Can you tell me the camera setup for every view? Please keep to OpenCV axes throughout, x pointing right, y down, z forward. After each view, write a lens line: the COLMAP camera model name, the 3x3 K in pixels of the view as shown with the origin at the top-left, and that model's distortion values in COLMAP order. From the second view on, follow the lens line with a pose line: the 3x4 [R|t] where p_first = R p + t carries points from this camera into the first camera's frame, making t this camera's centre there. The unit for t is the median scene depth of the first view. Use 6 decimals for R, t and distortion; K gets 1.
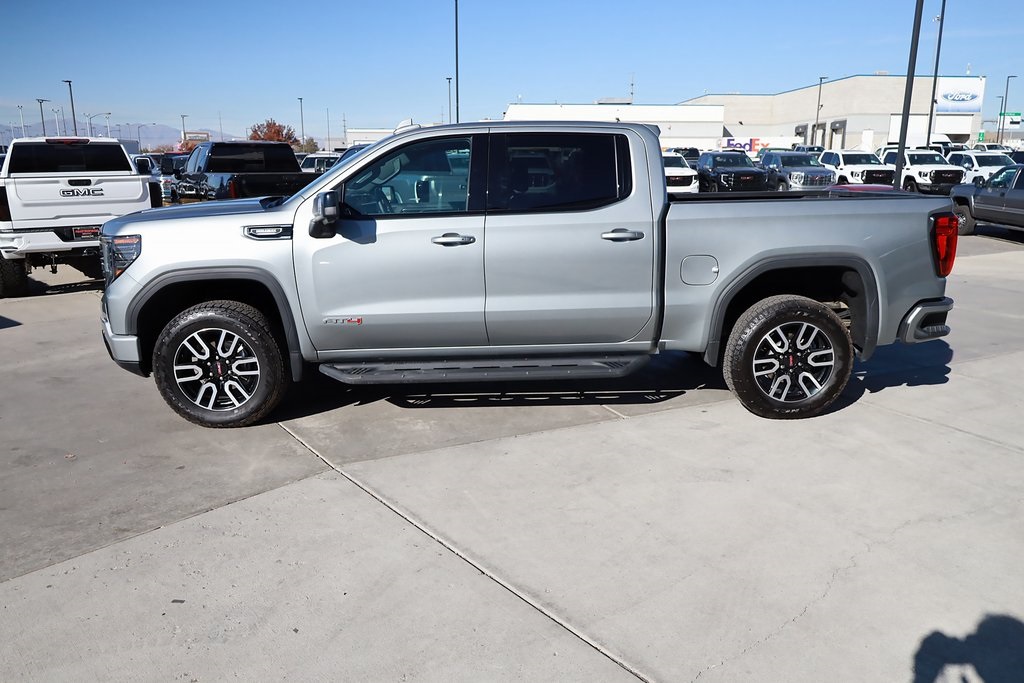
lens RADIAL K [[747.9, 0, 512.0], [0, 747.9, 341.5], [0, 0, 1]] dist [-0.000841, 0.001013]
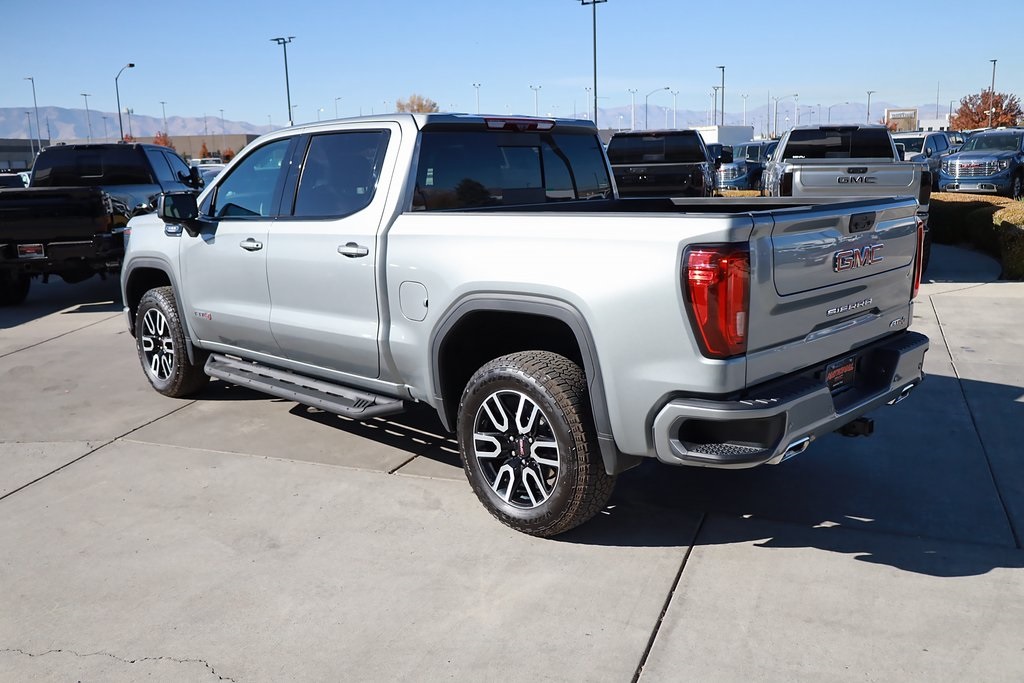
lens RADIAL K [[872.8, 0, 512.0], [0, 872.8, 341.5], [0, 0, 1]] dist [-0.004748, -0.001650]
pose [[0.676623, 0.133020, -0.724215, 0.935929], [-0.142161, 0.988641, 0.048769, -0.107868], [0.722476, 0.069957, 0.687848, 0.440245]]
